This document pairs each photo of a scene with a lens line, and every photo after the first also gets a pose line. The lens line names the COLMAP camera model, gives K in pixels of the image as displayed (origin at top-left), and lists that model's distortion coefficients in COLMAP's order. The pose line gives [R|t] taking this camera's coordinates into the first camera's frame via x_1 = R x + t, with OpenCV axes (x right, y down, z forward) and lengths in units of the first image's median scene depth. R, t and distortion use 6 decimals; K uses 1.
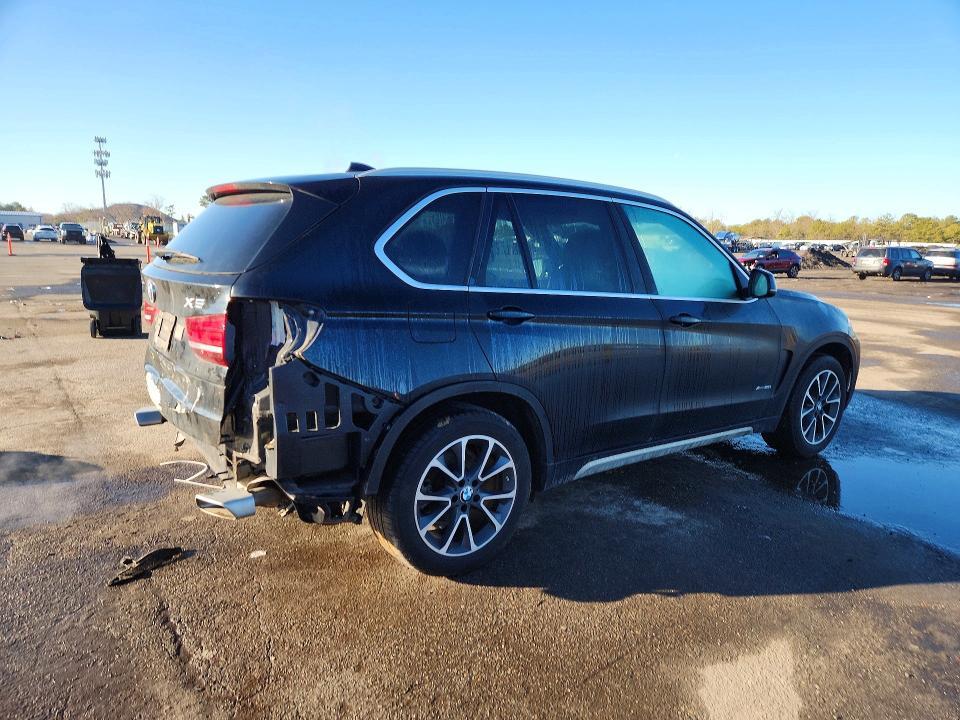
lens RADIAL K [[624.4, 0, 480.0], [0, 624.4, 360.0], [0, 0, 1]] dist [0.079555, -0.074407]
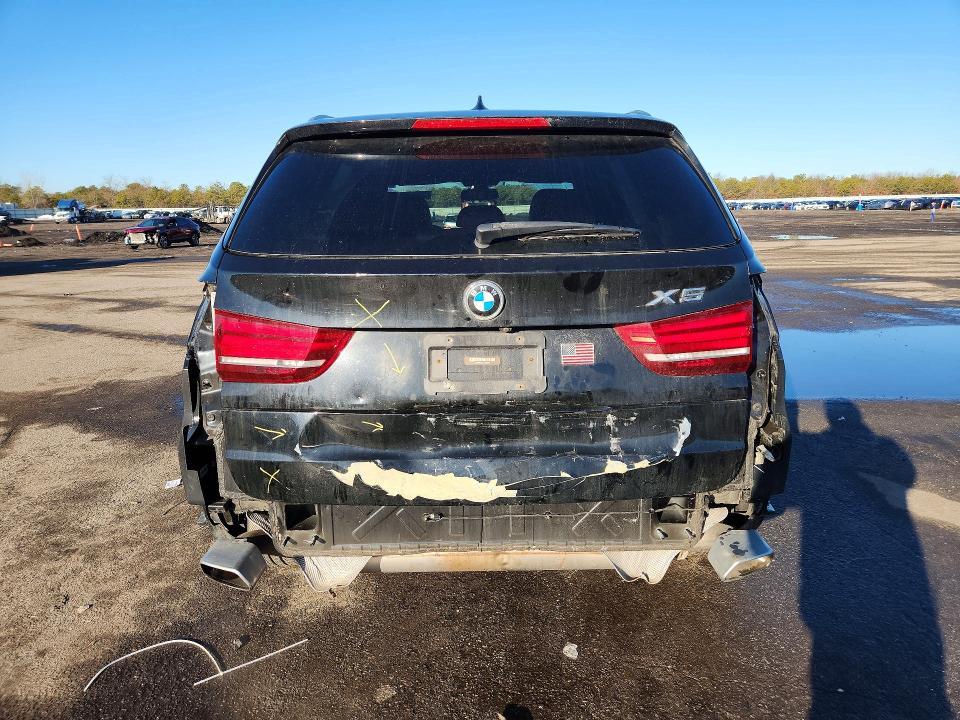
lens RADIAL K [[624.4, 0, 480.0], [0, 624.4, 360.0], [0, 0, 1]] dist [0.079555, -0.074407]
pose [[0.570129, -0.220632, 0.791375, -0.082047], [0.182696, 0.973193, 0.139703, -0.011444], [-0.800984, 0.064932, 0.595154, 0.056455]]
